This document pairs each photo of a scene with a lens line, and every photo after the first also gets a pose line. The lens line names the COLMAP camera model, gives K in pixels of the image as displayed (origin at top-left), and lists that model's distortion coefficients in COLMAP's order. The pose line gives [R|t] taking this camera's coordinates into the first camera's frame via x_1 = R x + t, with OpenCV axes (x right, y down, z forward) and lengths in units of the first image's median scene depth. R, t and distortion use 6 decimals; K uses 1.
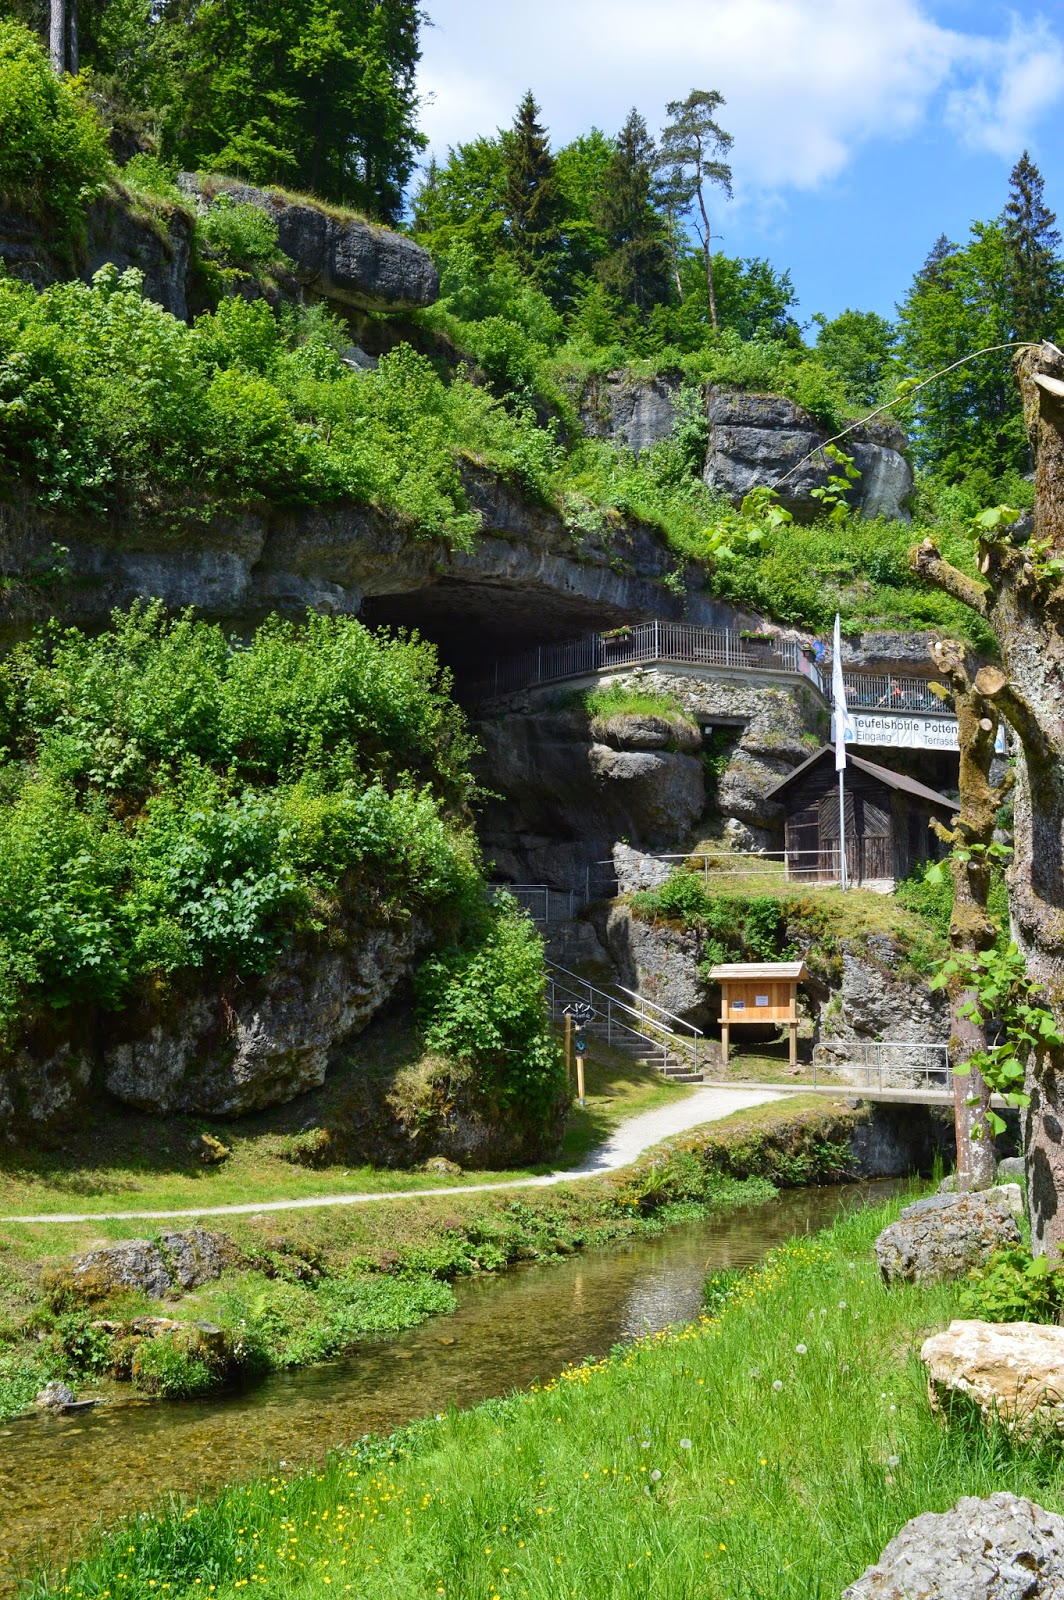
lens RADIAL K [[1308.7, 0, 532.0], [0, 1308.7, 800.0], [0, 0, 1]] dist [-0.048526, -0.008934]
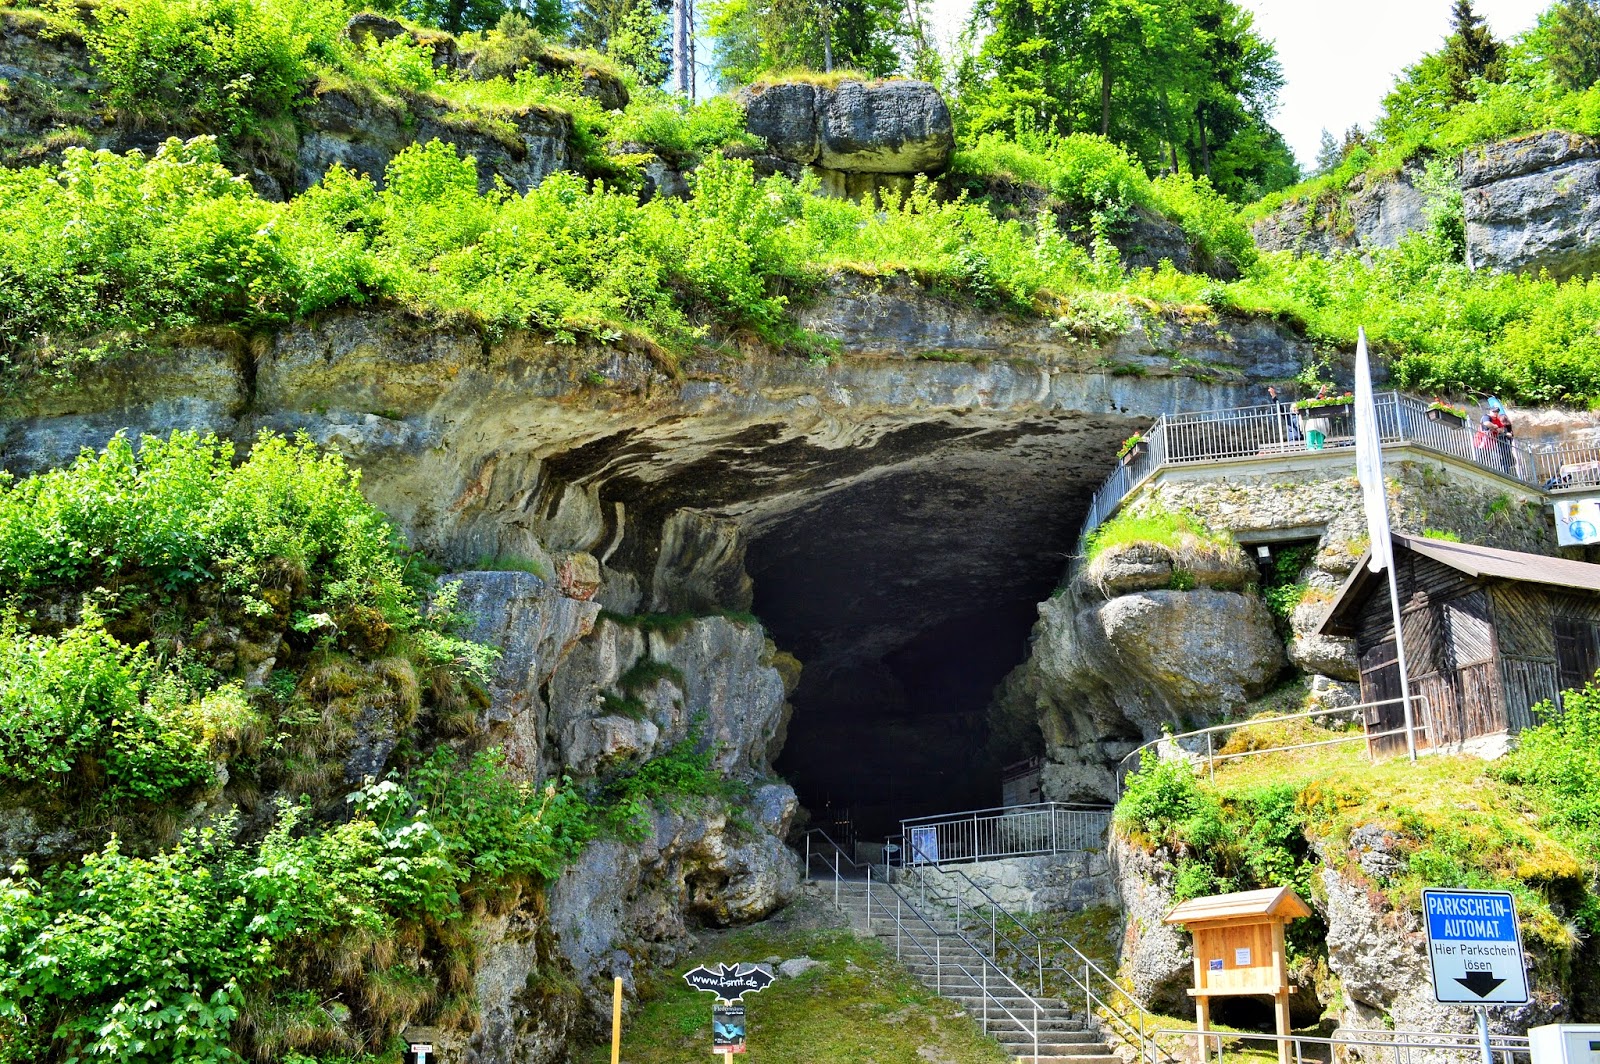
lens RADIAL K [[1308.7, 0, 800.7], [0, 1308.7, 556.9], [0, 0, 1]] dist [-0.048526, -0.008934]
pose [[0.838748, -0.181122, -0.513513, 0.279814], [0.092603, 0.976767, -0.193264, 0.057711], [0.536587, 0.114547, 0.836034, 0.305283]]
